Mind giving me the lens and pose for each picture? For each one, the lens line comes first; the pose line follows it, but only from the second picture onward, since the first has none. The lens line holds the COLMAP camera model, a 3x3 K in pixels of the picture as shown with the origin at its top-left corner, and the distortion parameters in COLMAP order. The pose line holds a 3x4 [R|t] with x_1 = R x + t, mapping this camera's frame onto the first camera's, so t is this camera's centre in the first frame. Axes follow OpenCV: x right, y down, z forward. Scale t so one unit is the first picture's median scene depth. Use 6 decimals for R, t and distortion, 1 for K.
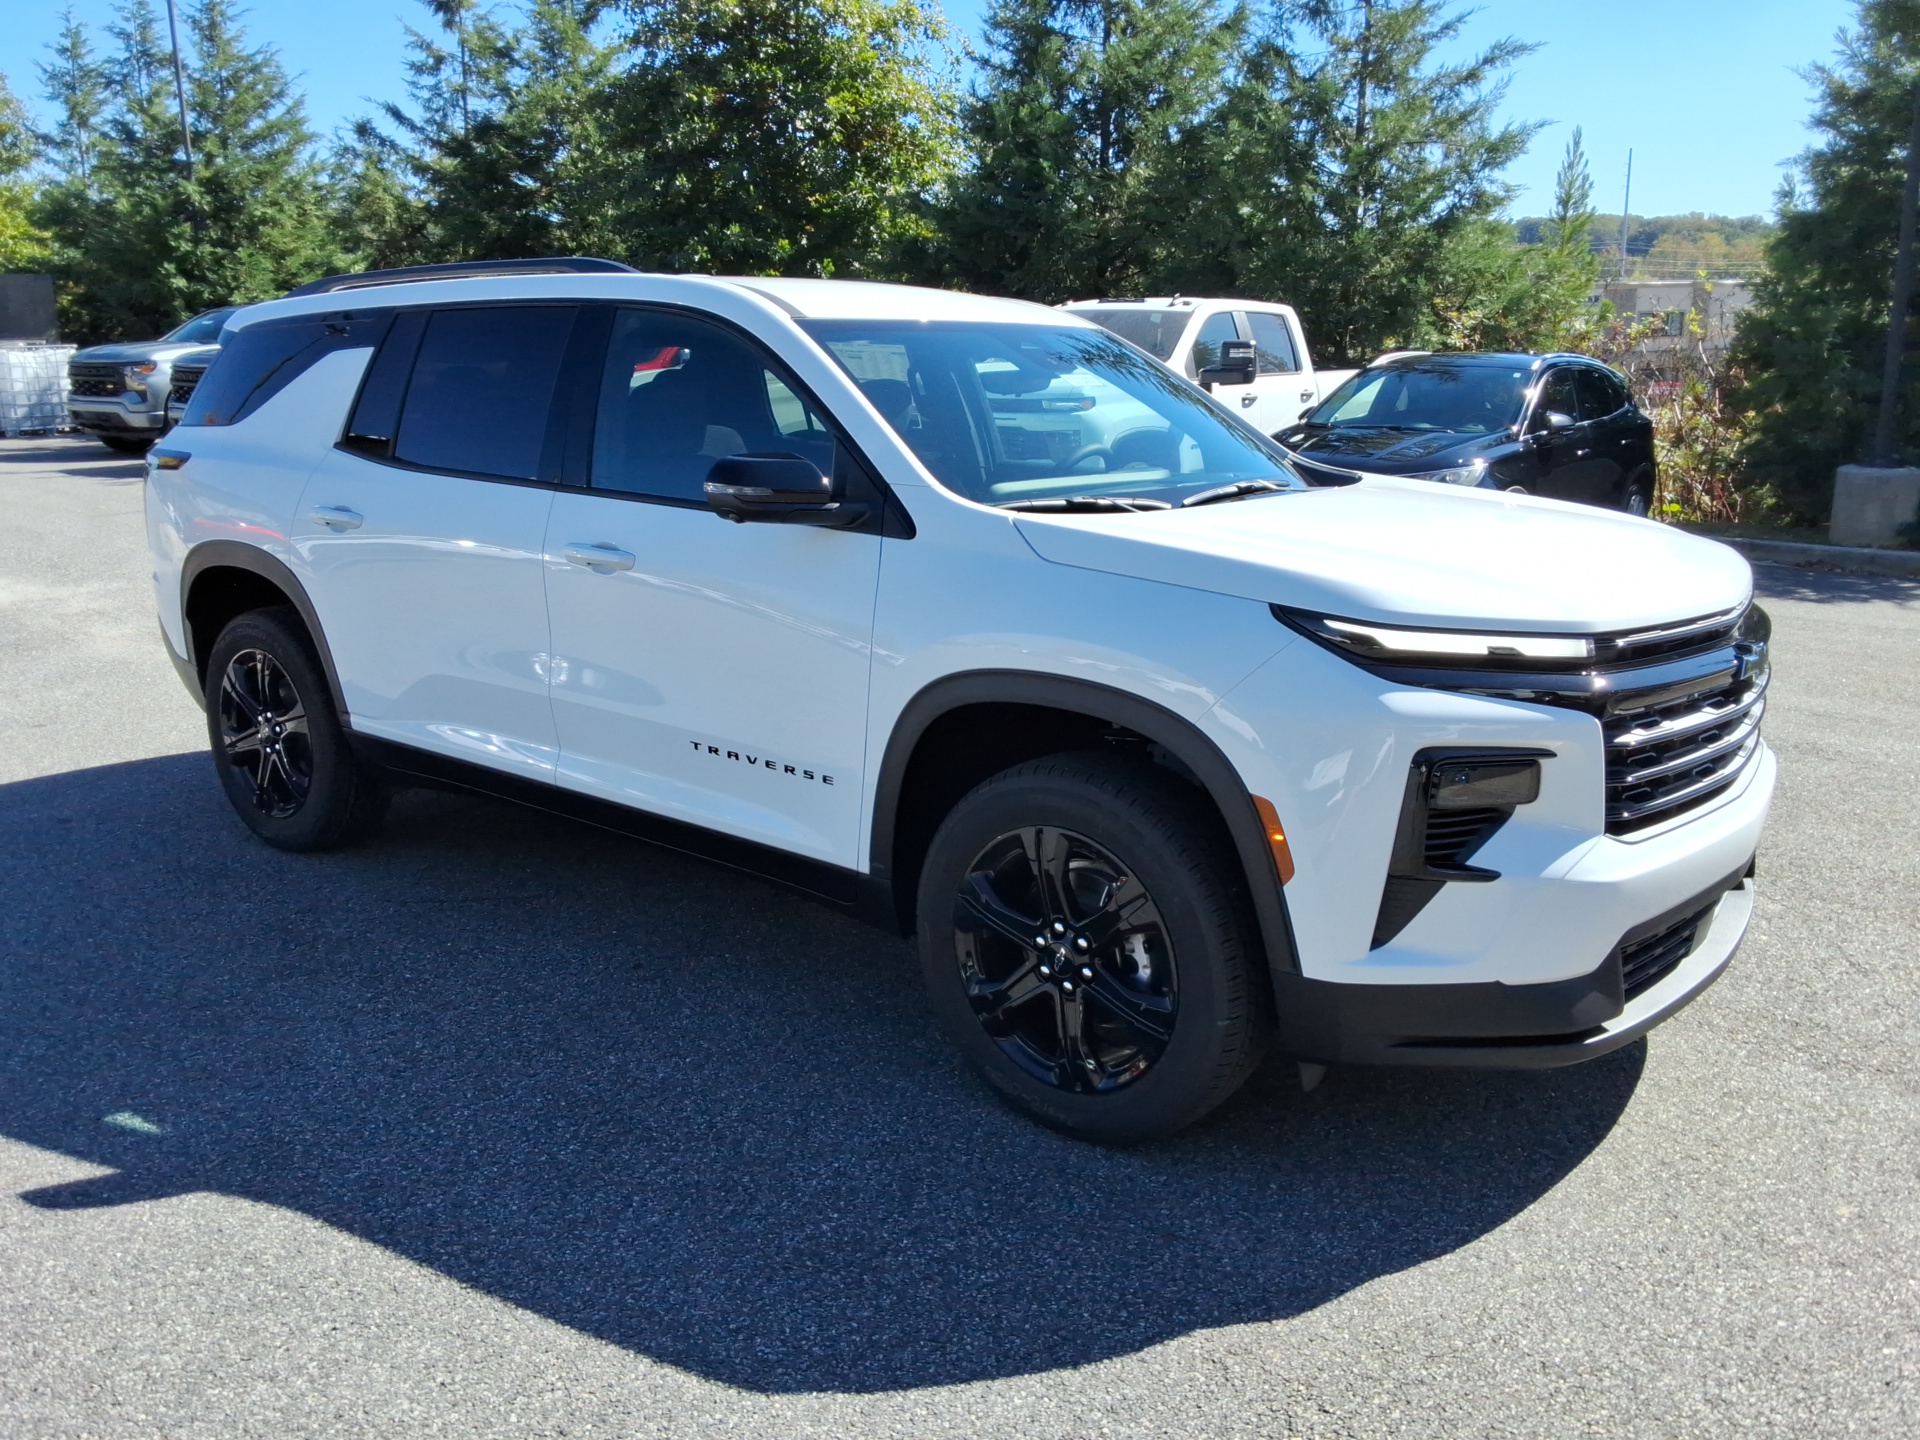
lens RADIAL K [[1552.1, 0, 979.0], [0, 1552.1, 696.8], [0, 0, 1]] dist [0.120058, -0.185228]
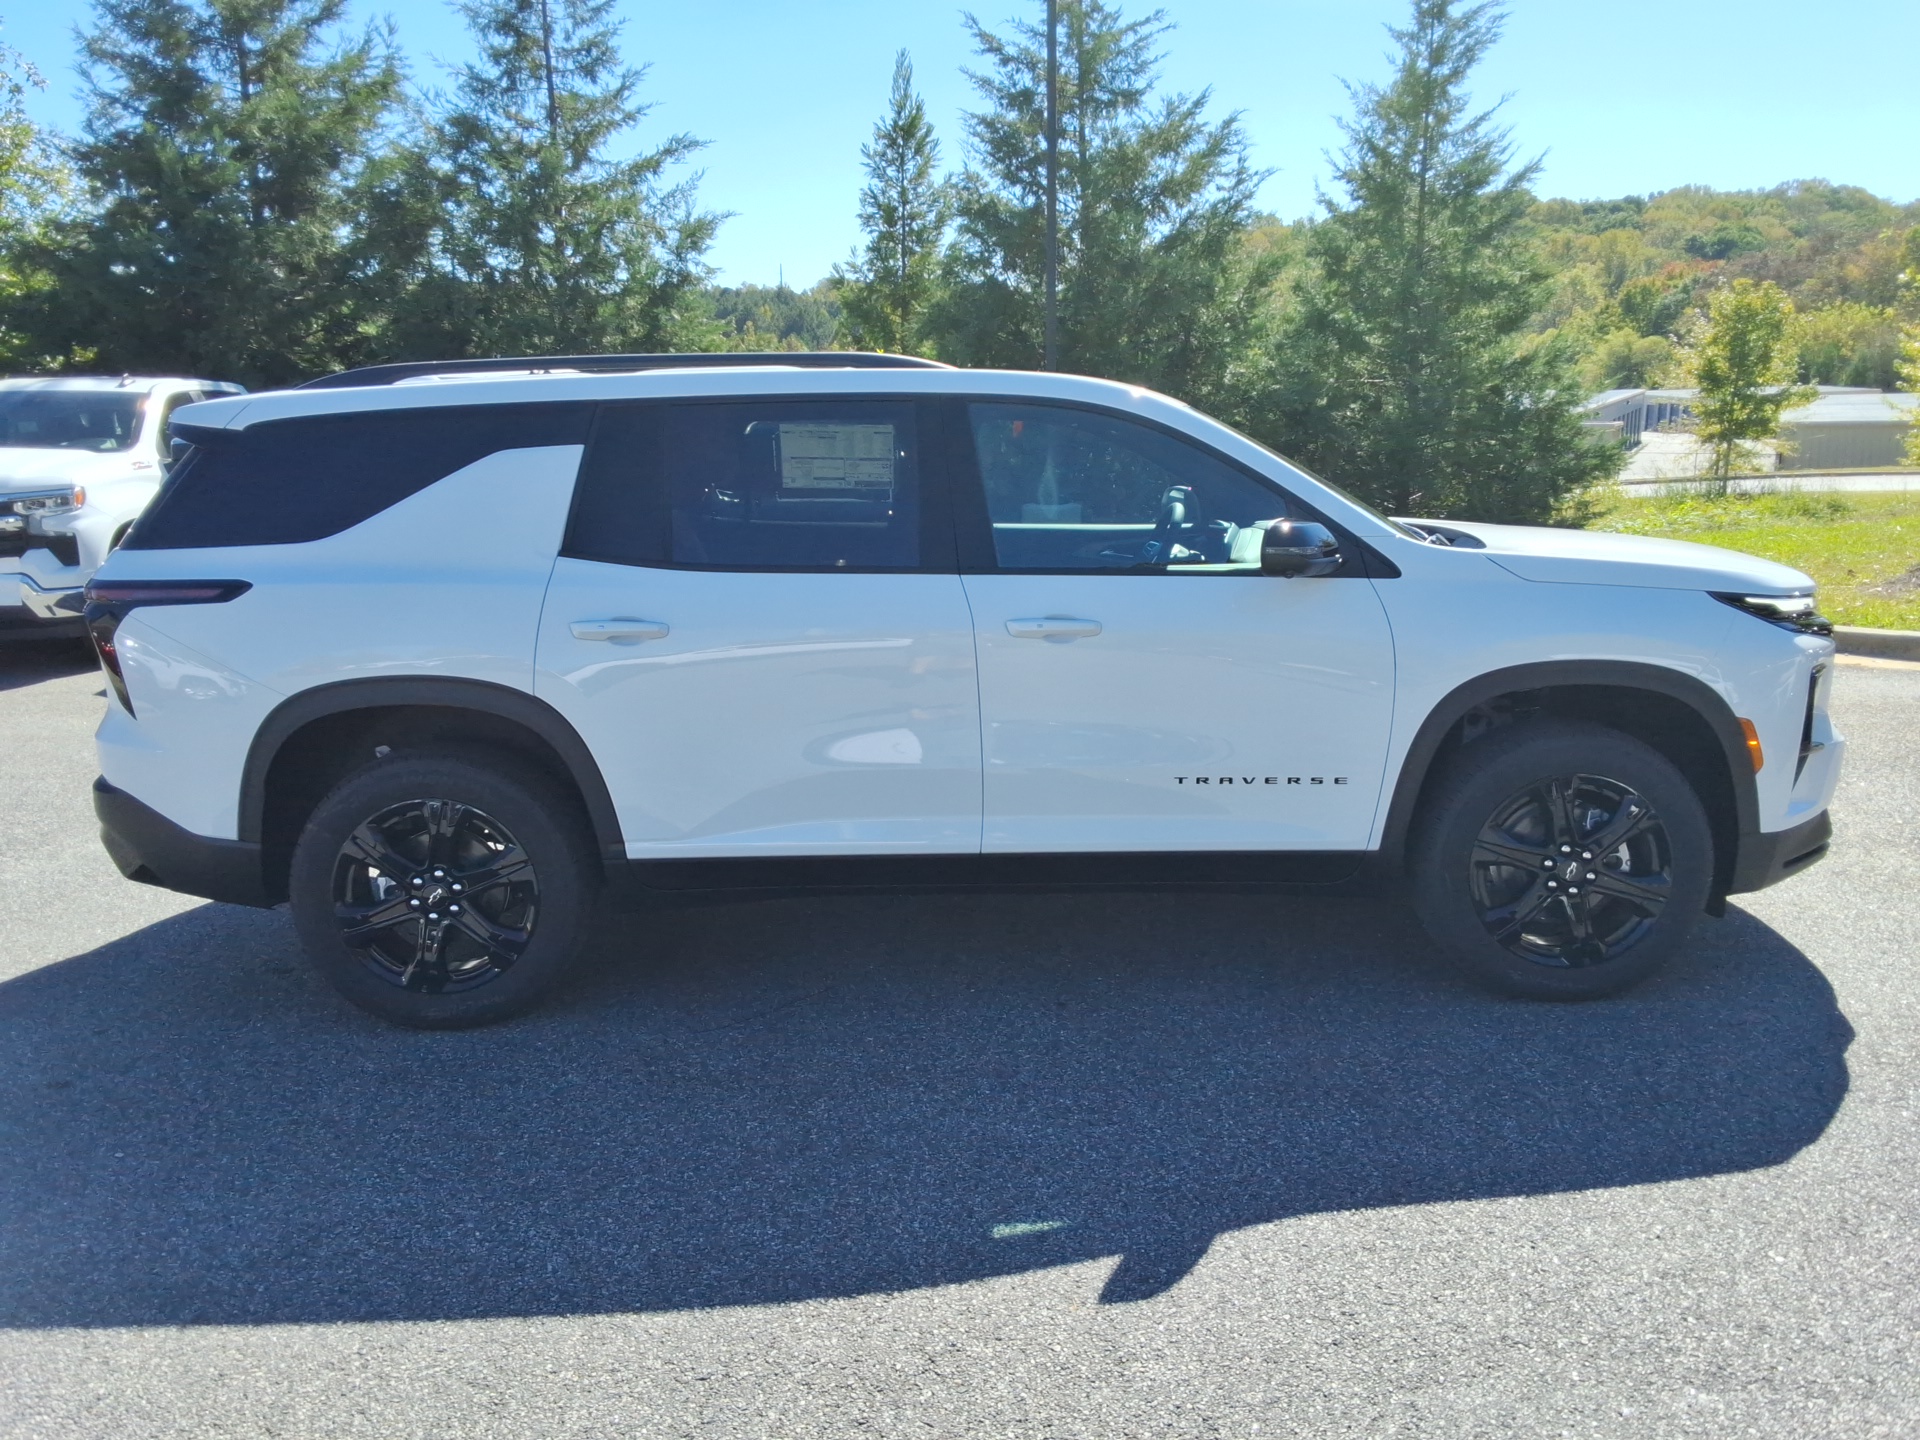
lens RADIAL K [[1552.1, 0, 979.0], [0, 1552.1, 696.8], [0, 0, 1]] dist [0.120058, -0.185228]
pose [[0.770089, -0.130873, 0.624368, -0.967060], [0.152997, 0.988055, 0.018400, -0.070266], [-0.619318, 0.081357, 0.780914, 0.191625]]
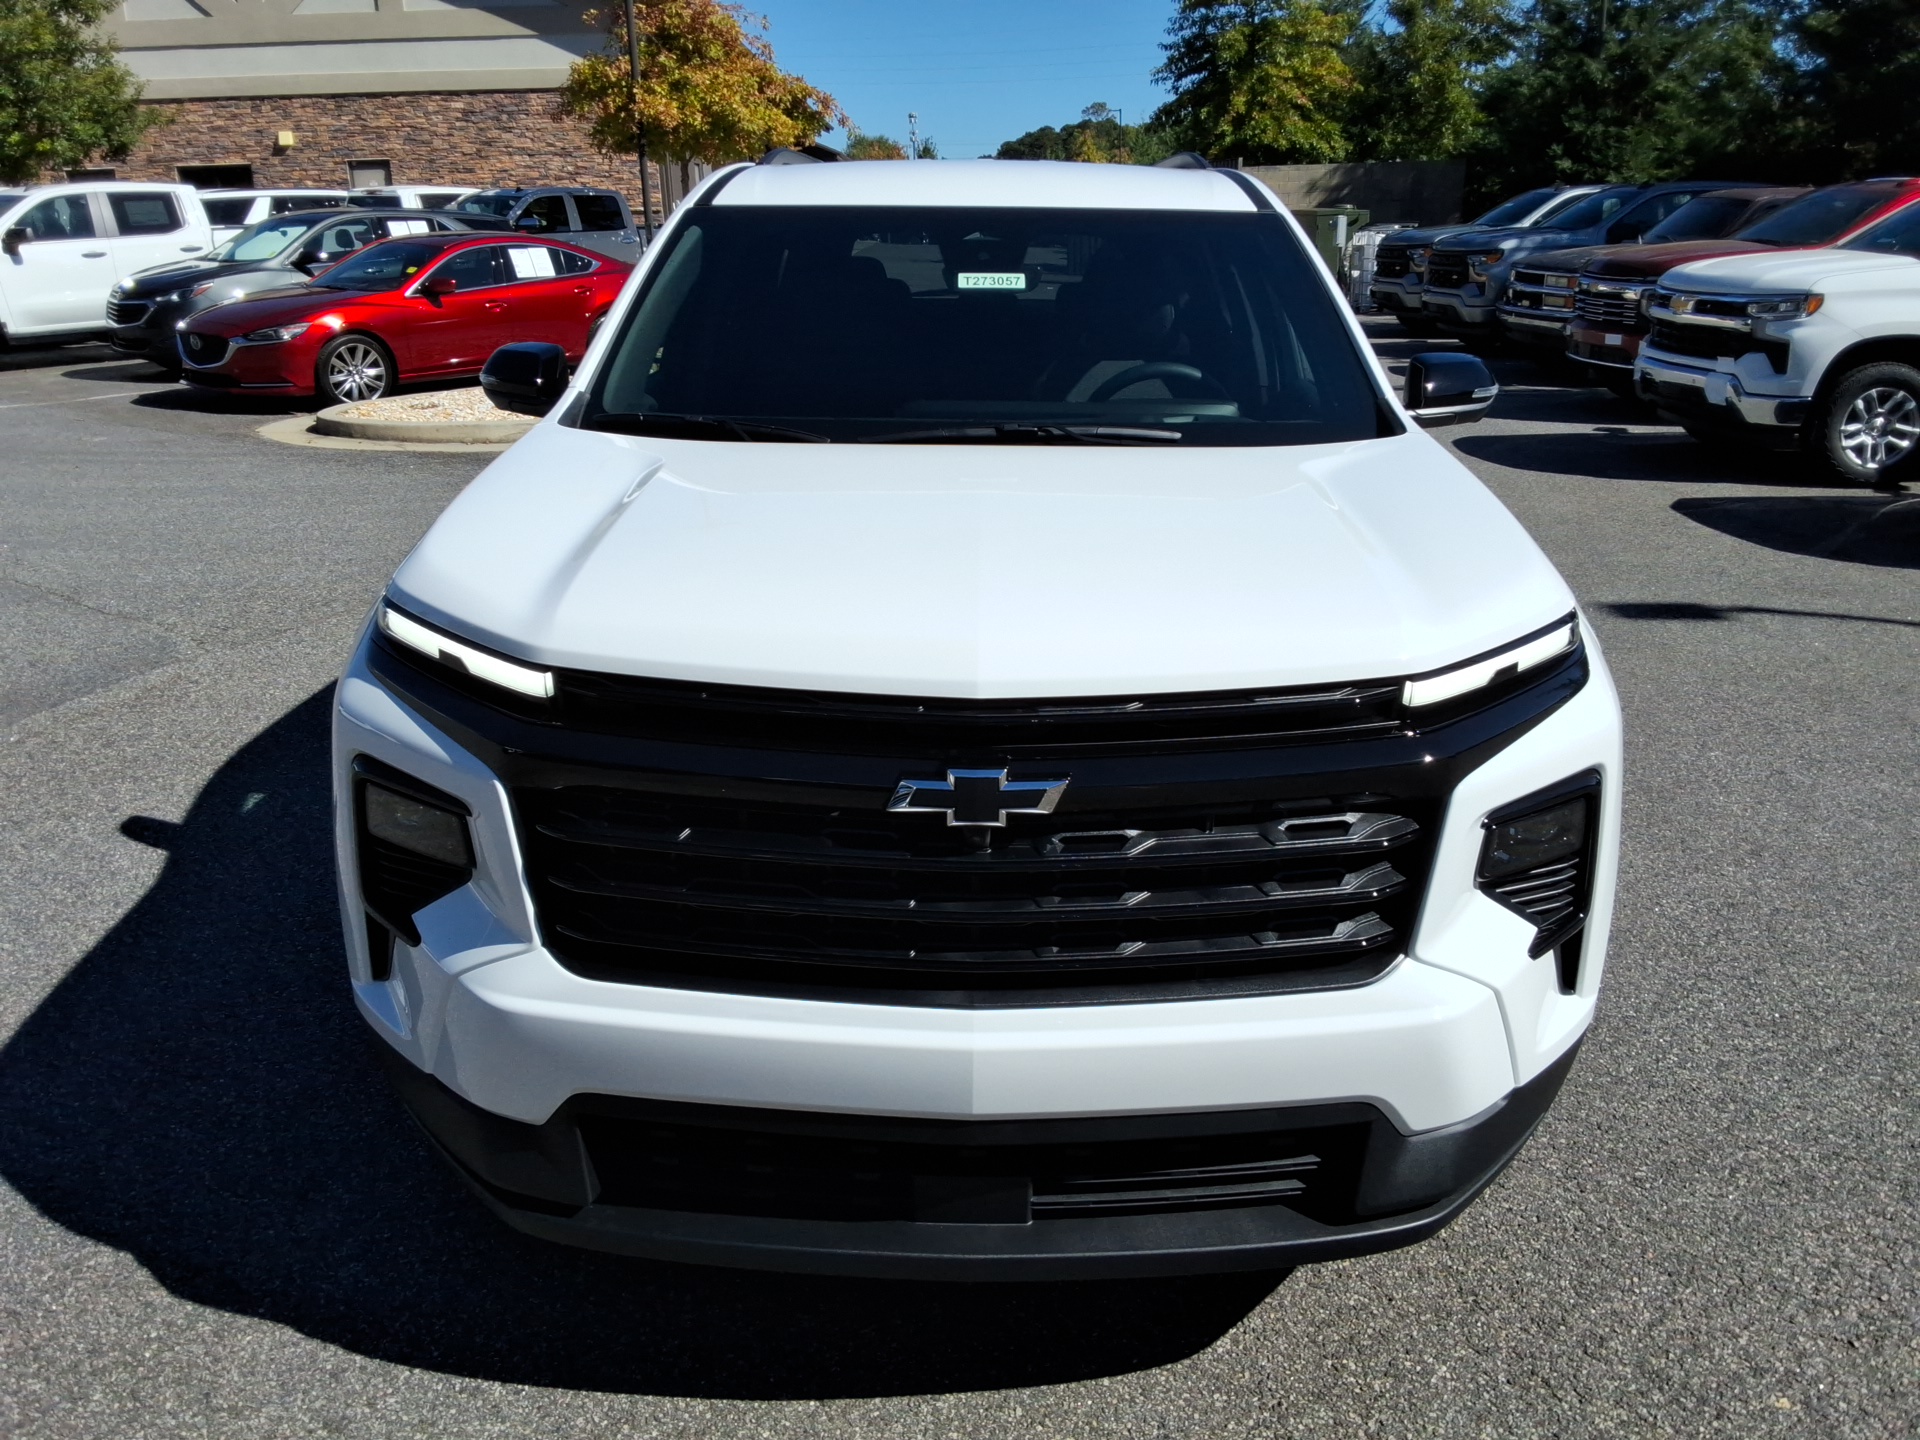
lens RADIAL K [[1552.1, 0, 979.0], [0, 1552.1, 696.8], [0, 0, 1]] dist [0.120058, -0.185228]
pose [[0.604797, 0.224950, -0.763949, 0.777651], [-0.169600, 0.973653, 0.152431, -0.124204], [0.778111, 0.037376, 0.627014, 0.528911]]
